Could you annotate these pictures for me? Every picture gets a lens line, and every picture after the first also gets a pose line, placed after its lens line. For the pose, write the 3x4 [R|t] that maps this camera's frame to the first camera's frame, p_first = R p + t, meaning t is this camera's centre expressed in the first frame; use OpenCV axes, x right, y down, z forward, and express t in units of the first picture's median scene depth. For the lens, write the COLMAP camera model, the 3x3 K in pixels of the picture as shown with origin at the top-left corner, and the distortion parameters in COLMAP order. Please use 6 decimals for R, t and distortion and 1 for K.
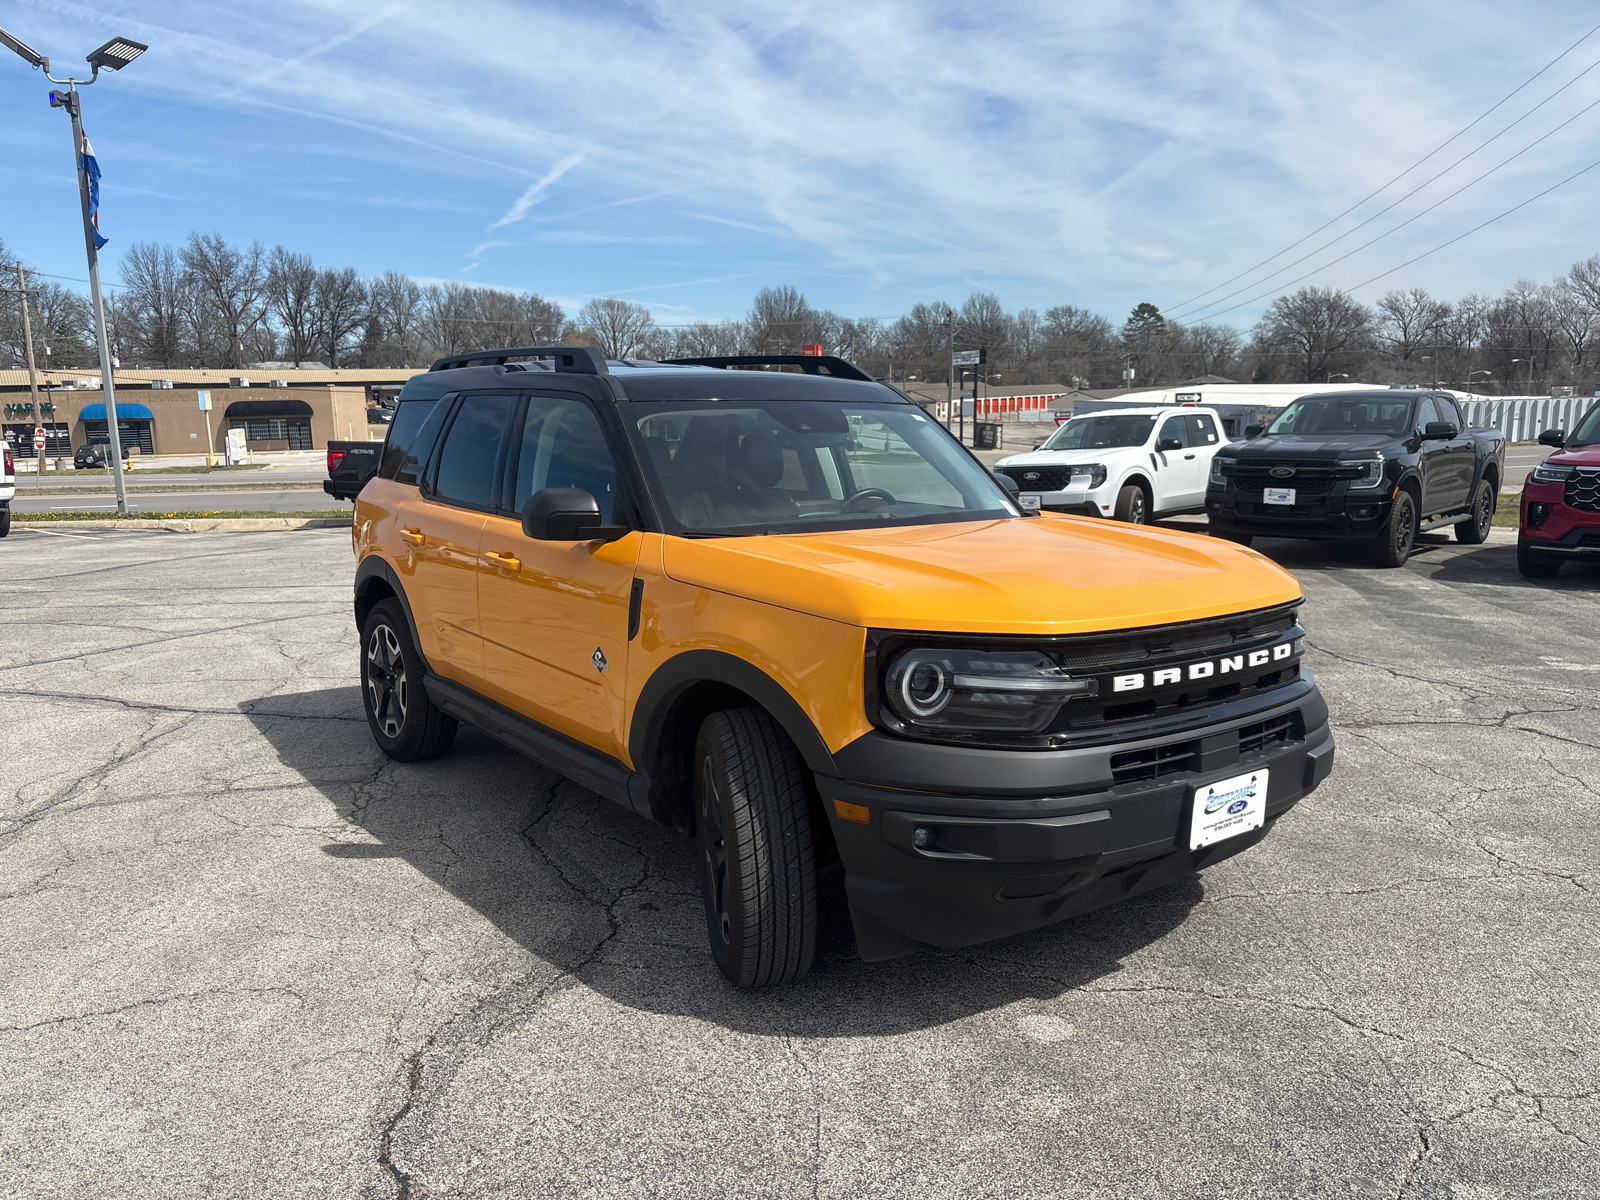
lens RADIAL K [[1220.6, 0, 622.0], [0, 1220.6, 608.8], [0, 0, 1]] dist [0.009239, 0.008415]
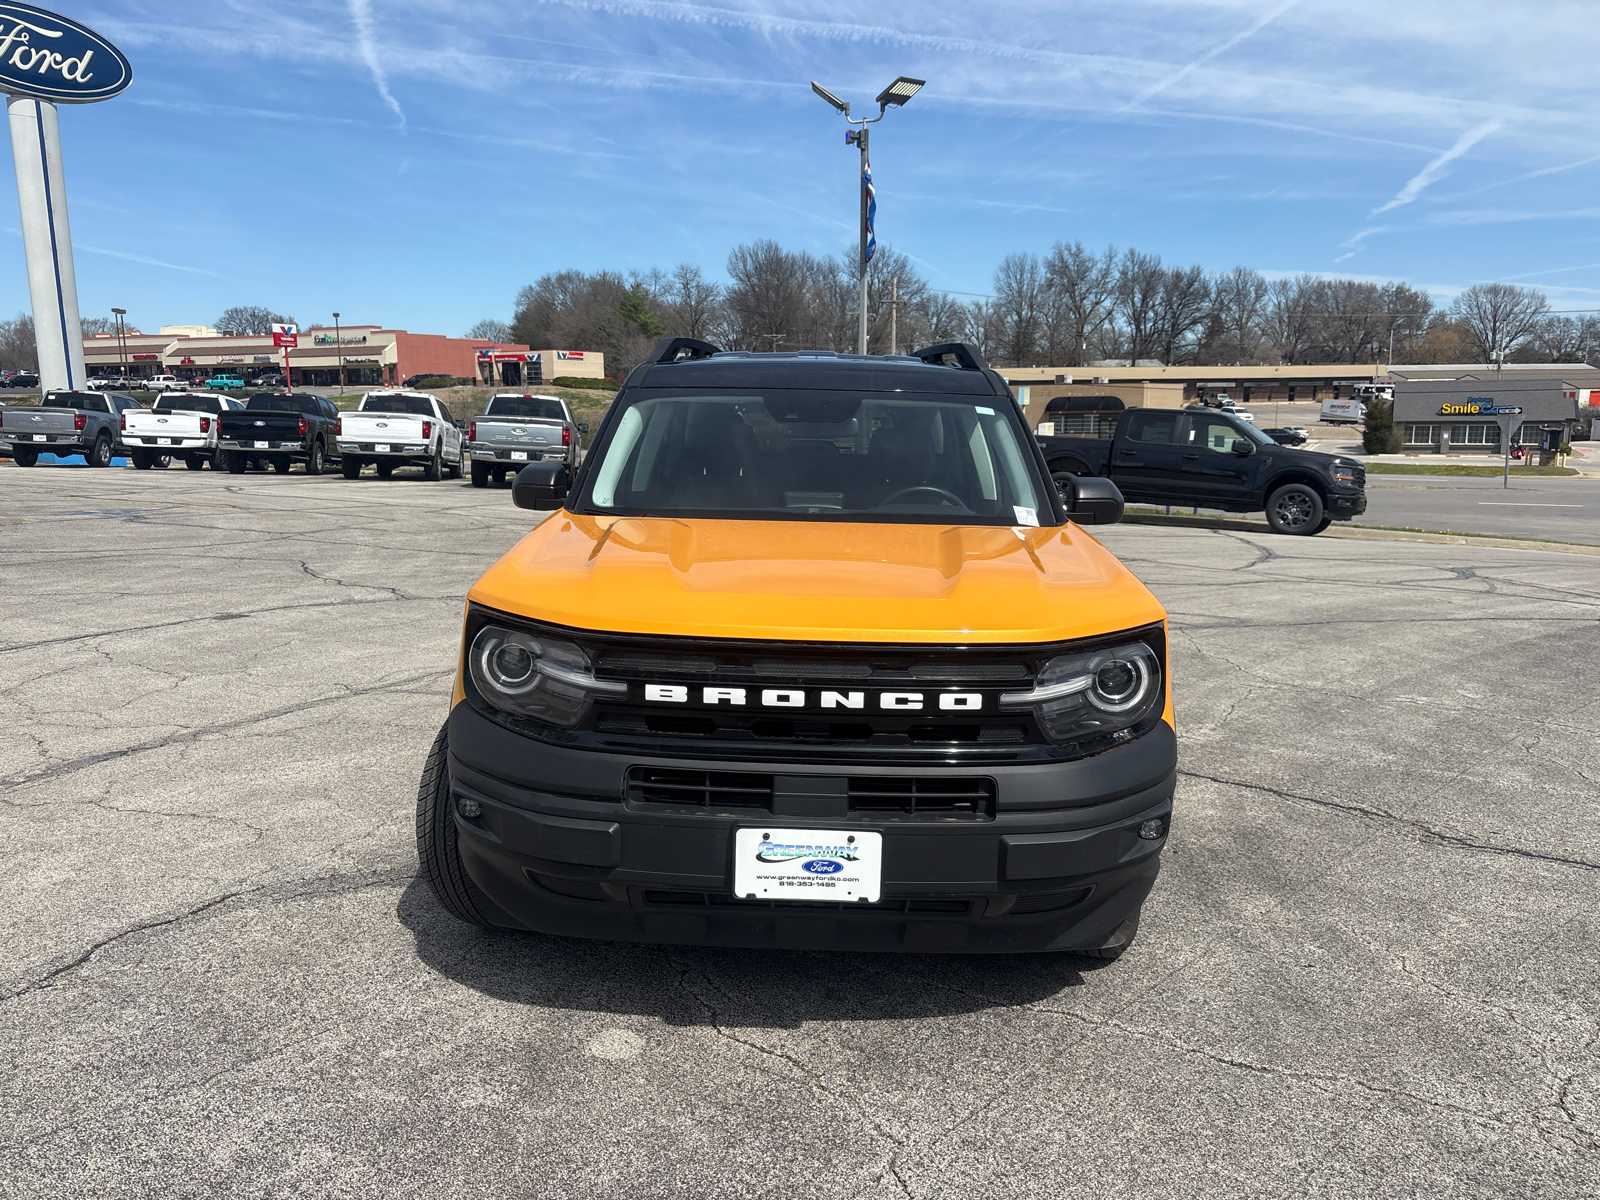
lens RADIAL K [[1179.3, 0, 821.0], [0, 1179.3, 590.7], [0, 0, 1]] dist [0.015044, -0.003480]
pose [[0.801156, 0.107895, -0.588649, 0.130407], [-0.112489, 0.993231, 0.028953, -0.007018], [0.587788, 0.043021, 0.807870, 0.044723]]
